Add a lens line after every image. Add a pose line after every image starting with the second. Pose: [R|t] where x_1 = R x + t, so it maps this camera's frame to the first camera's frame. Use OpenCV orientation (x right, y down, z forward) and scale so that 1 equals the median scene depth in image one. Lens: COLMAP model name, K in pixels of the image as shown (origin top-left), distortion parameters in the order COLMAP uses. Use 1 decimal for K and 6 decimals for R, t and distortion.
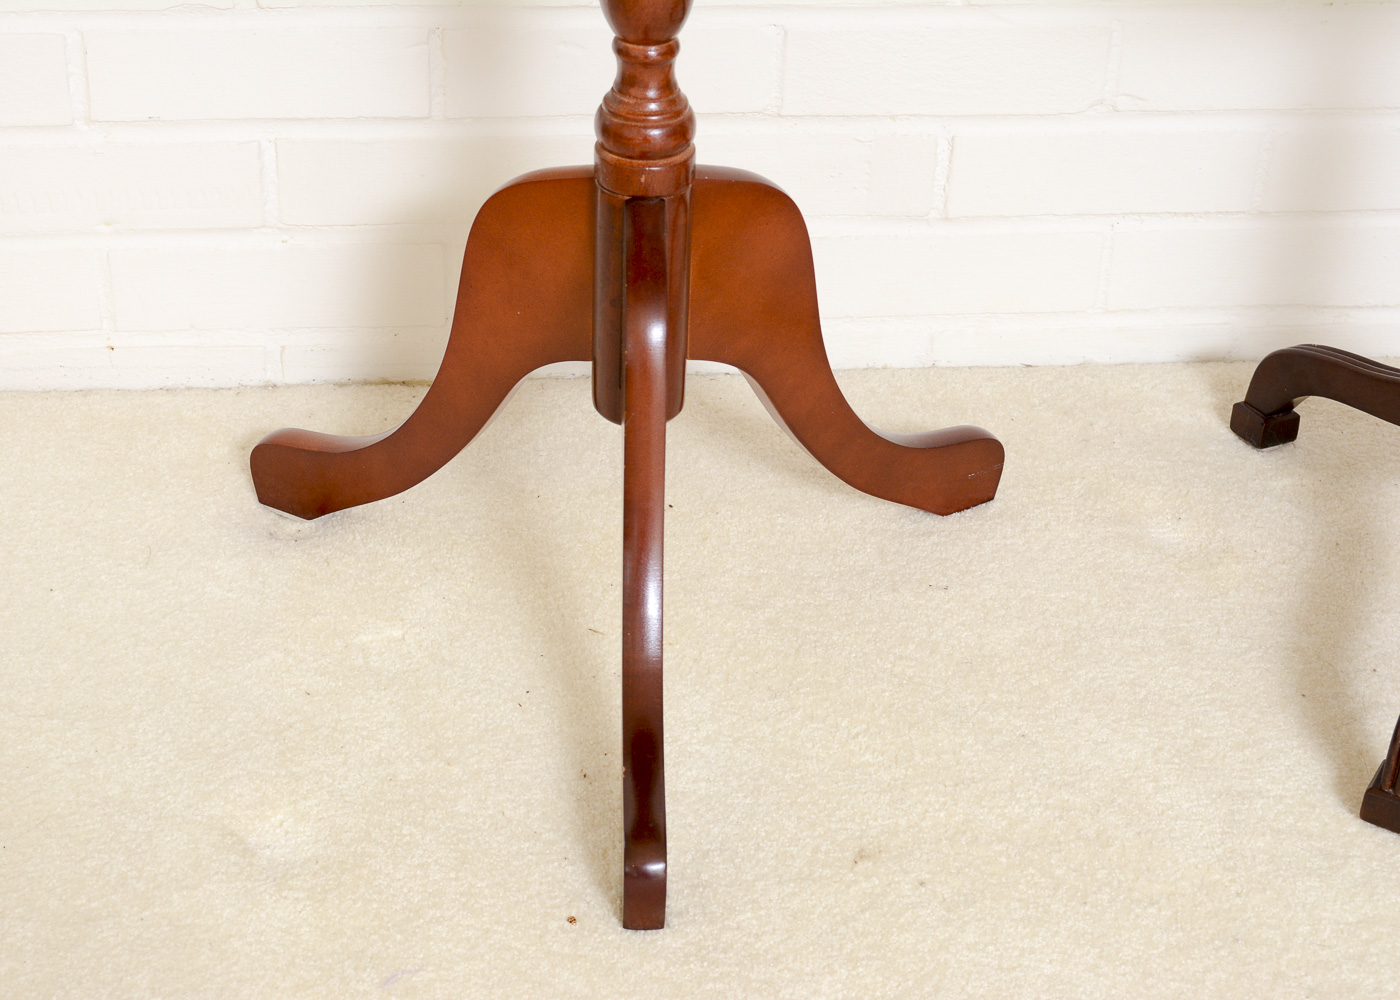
lens RADIAL K [[2426.1, 0, 700.1], [0, 2426.1, 499.9], [0, 0, 1]] dist [-0.012622, 0.000000]
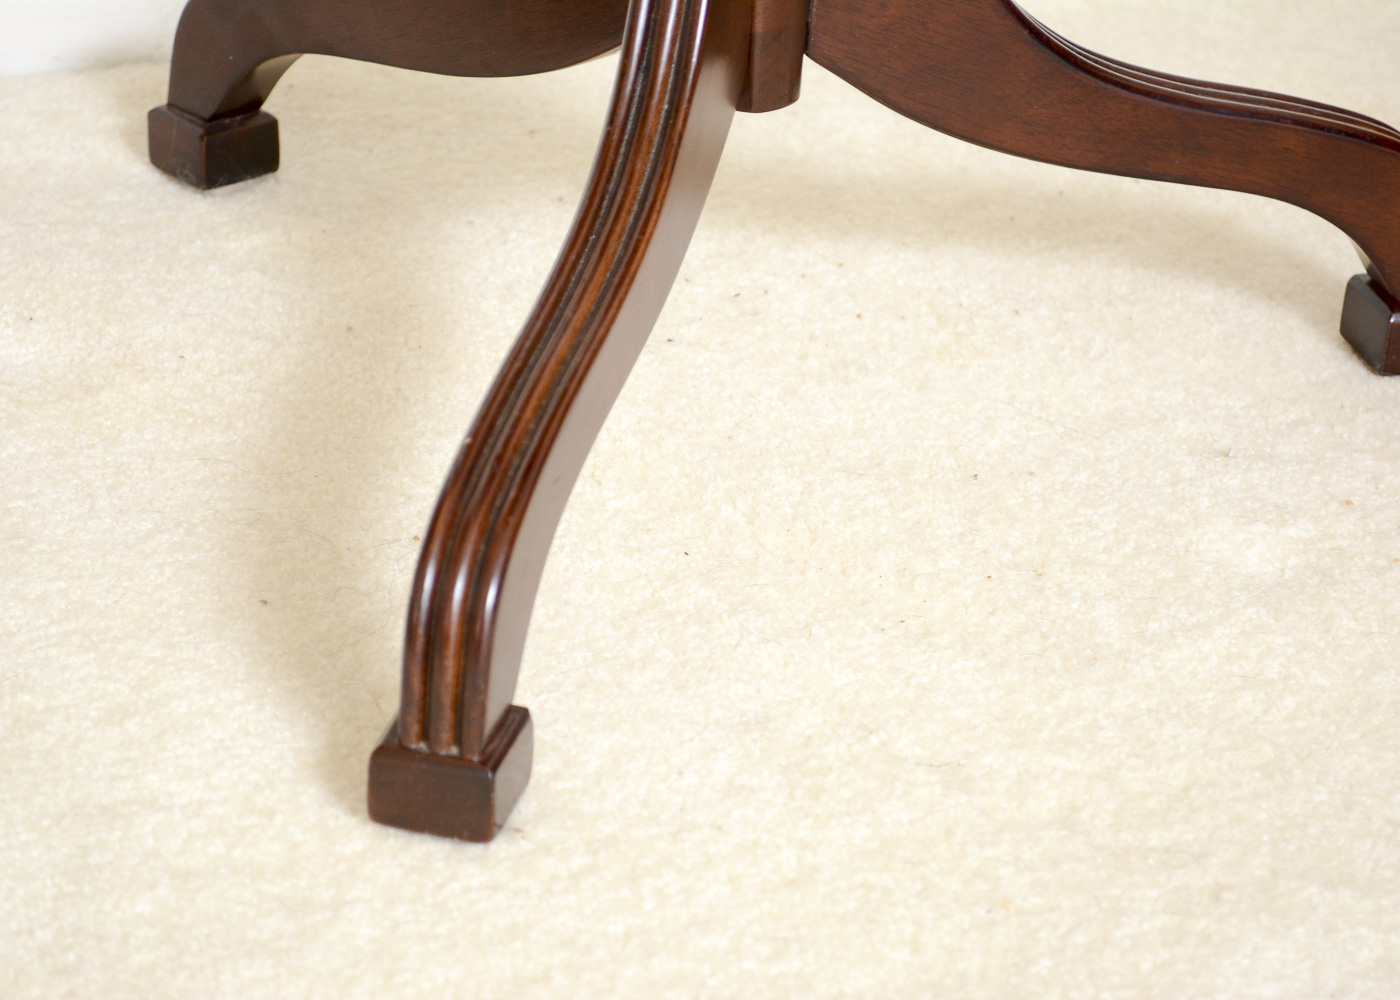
lens RADIAL K [[3473.7, 0, 700.0], [0, 3473.7, 500.1], [0, 0, 1]] dist [0.028488, 0.000000]
pose [[0.957621, -0.122078, 0.260881, 0.155279], [0.134105, 0.990550, -0.028737, 0.090641], [-0.254907, 0.062505, 0.964943, 0.327528]]
